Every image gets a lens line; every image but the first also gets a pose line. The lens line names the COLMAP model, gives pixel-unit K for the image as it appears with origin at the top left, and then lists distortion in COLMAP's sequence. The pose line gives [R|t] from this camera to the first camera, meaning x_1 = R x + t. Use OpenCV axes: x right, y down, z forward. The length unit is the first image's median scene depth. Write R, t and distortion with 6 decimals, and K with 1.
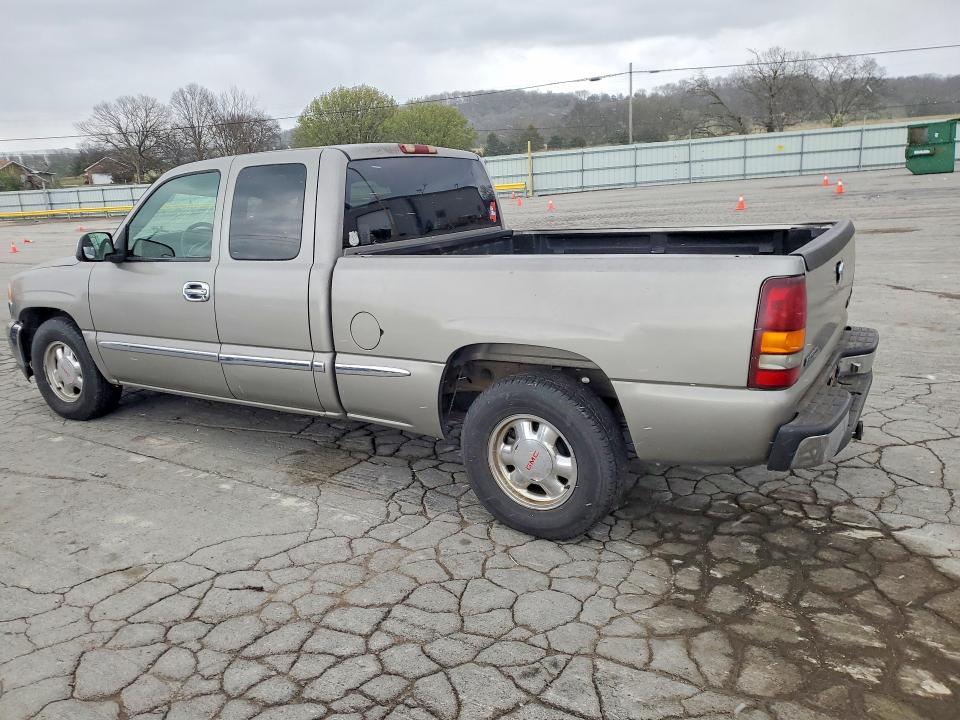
lens RADIAL K [[758.5, 0, 482.9], [0, 758.5, 361.9], [0, 0, 1]] dist [0.036435, -0.015526]
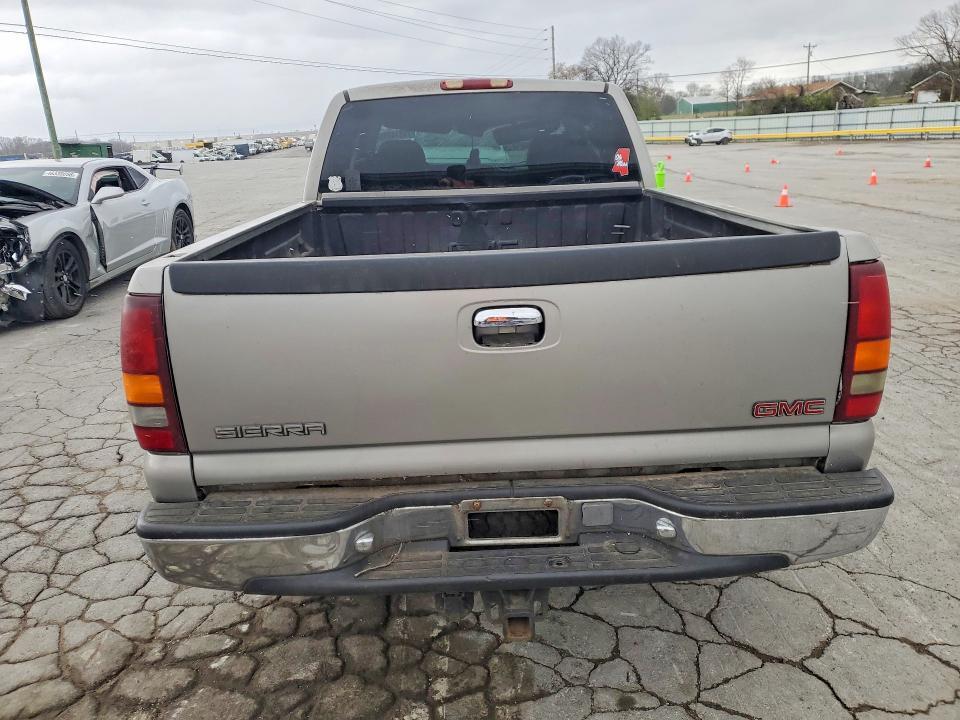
lens RADIAL K [[758.5, 0, 478.8], [0, 758.5, 353.8], [0, 0, 1]] dist [0.036435, -0.015526]
pose [[0.530582, 0.259013, -0.807091, 0.077292], [-0.185704, 0.964557, 0.187466, -0.016698], [0.827041, 0.050414, 0.559876, 0.060735]]
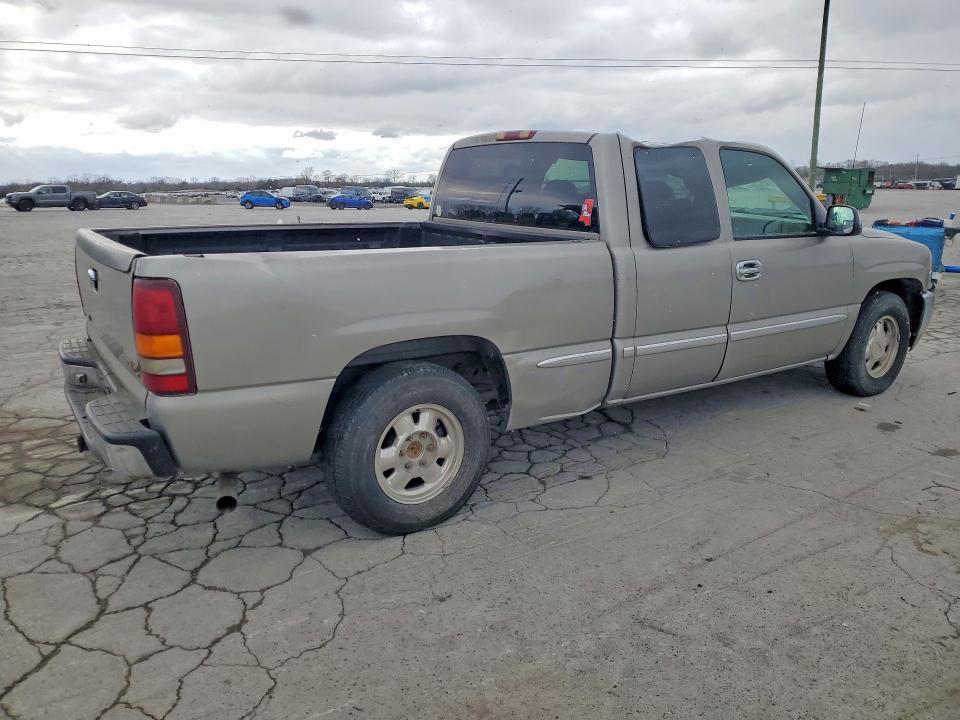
lens RADIAL K [[758.5, 0, 472.8], [0, 758.5, 365.4], [0, 0, 1]] dist [0.036435, -0.015526]
pose [[-0.450753, 0.261420, -0.853511, 0.096704], [-0.187716, 0.907015, 0.376944, -0.041744], [0.872688, 0.330126, -0.359767, 0.158263]]
